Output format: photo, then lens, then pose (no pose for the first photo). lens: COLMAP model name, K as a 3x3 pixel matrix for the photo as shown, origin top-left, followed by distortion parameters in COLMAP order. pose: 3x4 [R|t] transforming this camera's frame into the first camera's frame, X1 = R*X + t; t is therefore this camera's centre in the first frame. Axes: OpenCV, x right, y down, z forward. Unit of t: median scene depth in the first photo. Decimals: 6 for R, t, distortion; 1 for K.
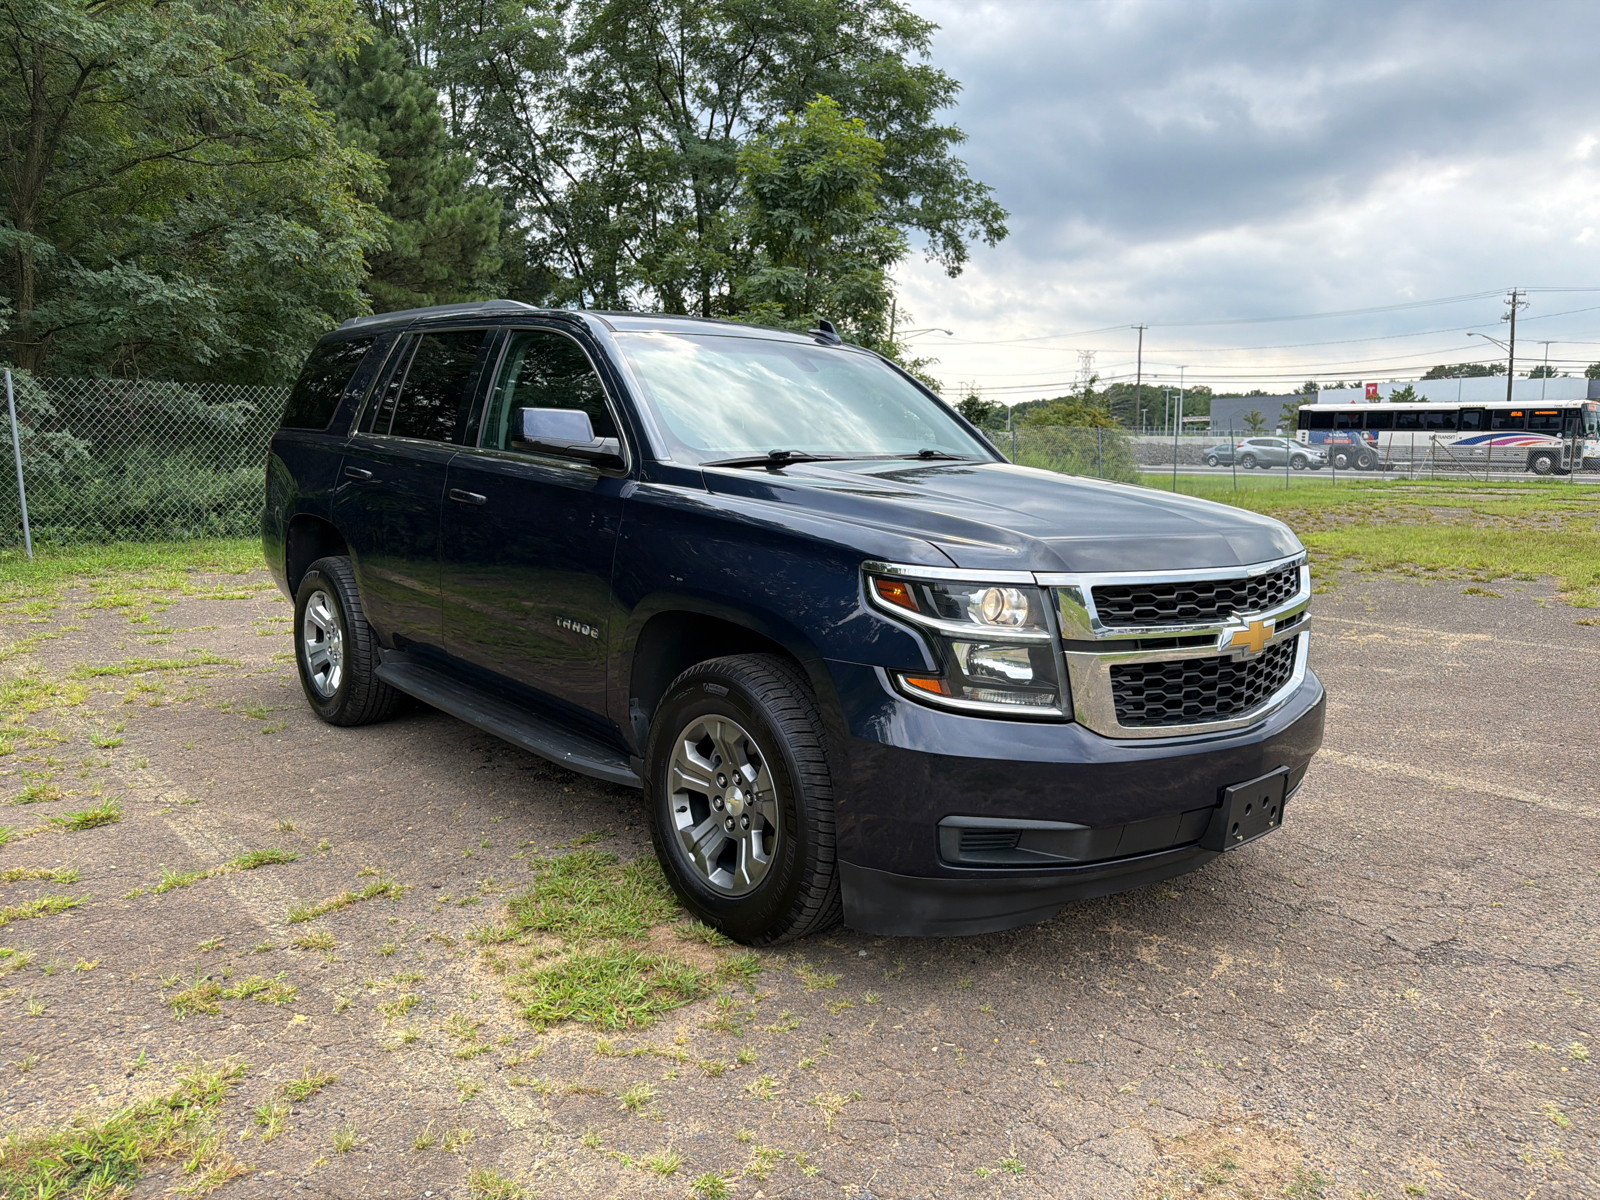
lens RADIAL K [[1150.6, 0, 713.2], [0, 1150.6, 620.9], [0, 0, 1]] dist [0.057685, -0.077481]
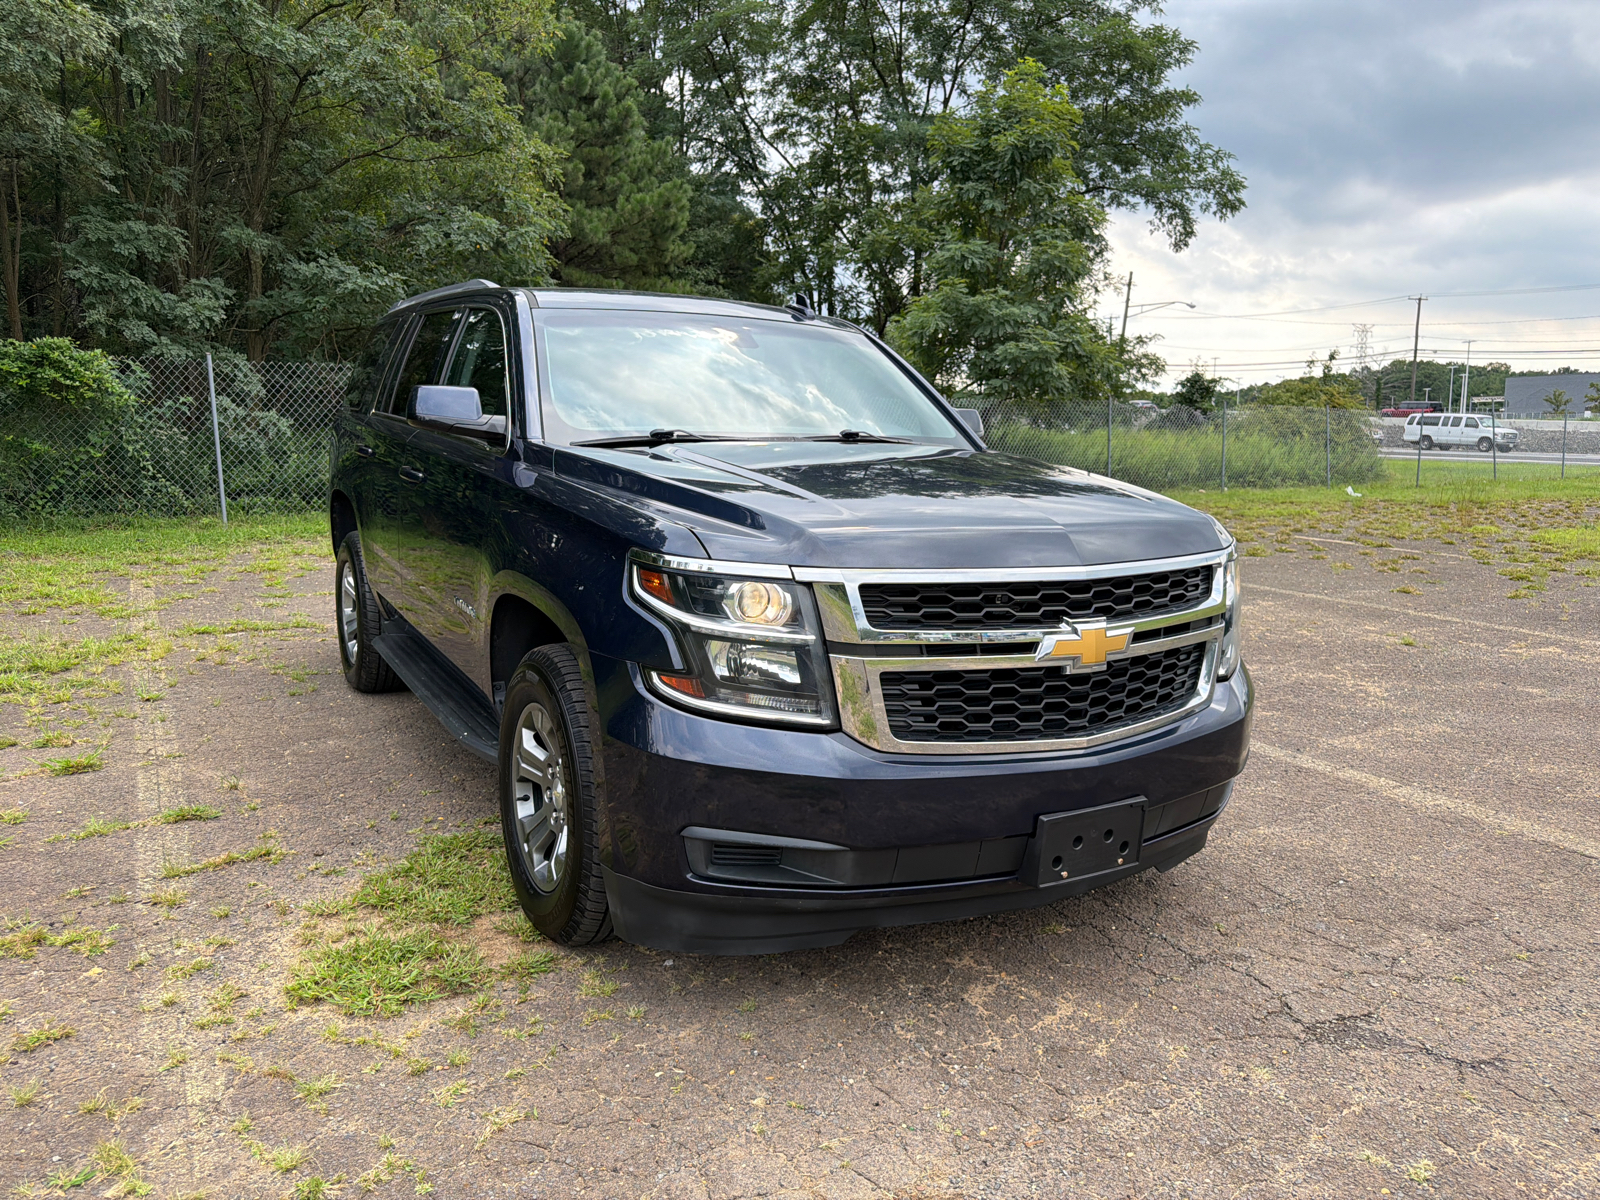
lens RADIAL K [[1138.3, 0, 801.3], [0, 1138.3, 605.6], [0, 0, 1]] dist [0.028756, -0.040016]
pose [[0.978653, 0.037085, -0.202148, 0.161583], [-0.035806, 0.999309, 0.009983, -0.006988], [0.202378, -0.002532, 0.979304, 0.042284]]
